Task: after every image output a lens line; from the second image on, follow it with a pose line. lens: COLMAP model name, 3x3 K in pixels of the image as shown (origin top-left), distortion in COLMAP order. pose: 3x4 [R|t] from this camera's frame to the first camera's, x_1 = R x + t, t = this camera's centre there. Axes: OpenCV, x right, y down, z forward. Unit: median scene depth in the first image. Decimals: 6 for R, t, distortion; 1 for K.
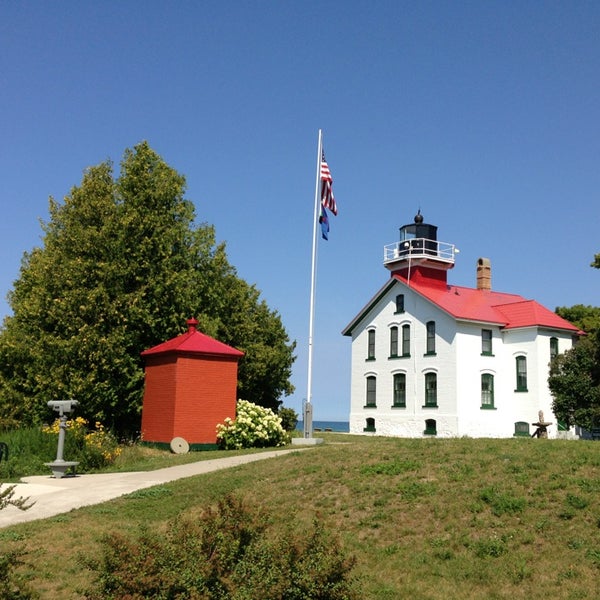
lens RADIAL K [[715.5, 0, 300.0], [0, 715.5, 300.0], [0, 0, 1]] dist [0.015442, 0.022491]
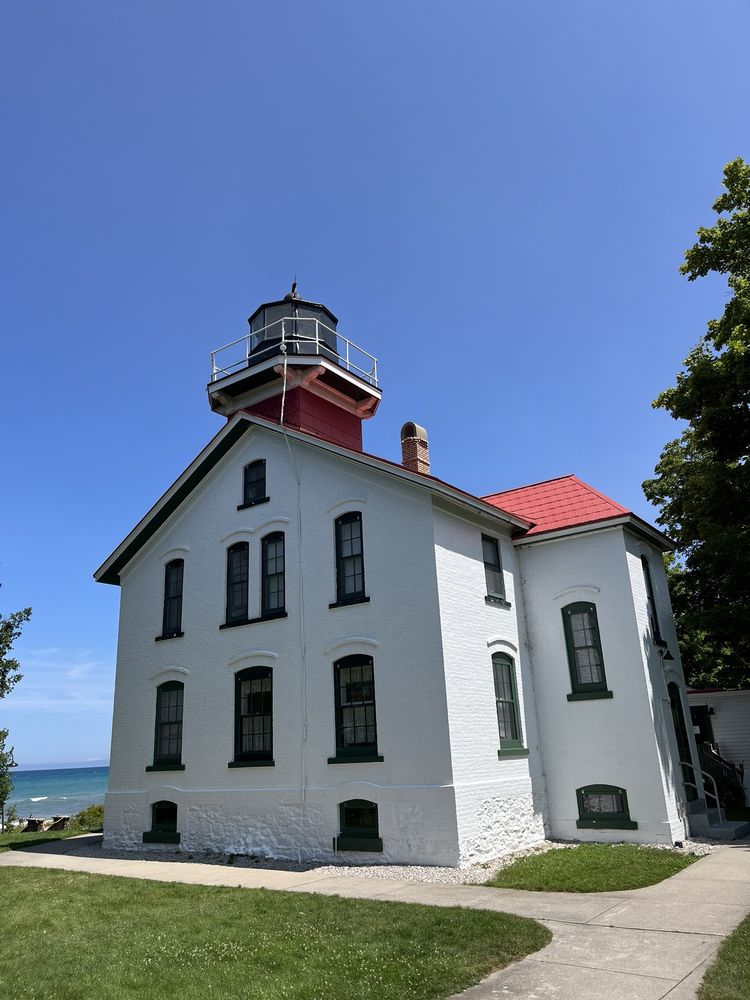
lens RADIAL K [[753.1, 0, 375.0], [0, 753.1, 500.0], [0, 0, 1]] dist [0.055087, -0.002428]
pose [[0.928984, 0.044740, 0.367405, 0.051073], [0.012560, 0.988285, -0.152105, 0.076952], [-0.369906, 0.145918, 0.917539, 0.605344]]
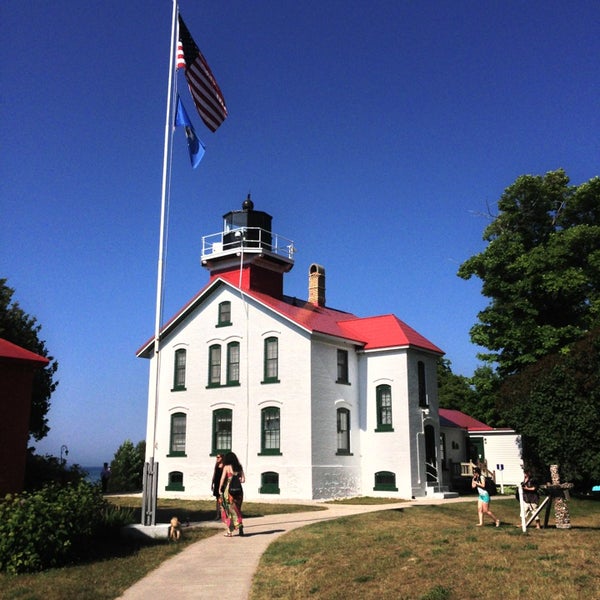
lens RADIAL K [[715.5, 0, 300.0], [0, 715.5, 300.0], [0, 0, 1]] dist [0.015442, 0.022491]
pose [[0.936175, 0.046878, 0.348394, -0.045437], [-0.030046, 0.998112, -0.053564, 0.028409], [-0.350247, 0.039677, 0.935817, 0.281871]]
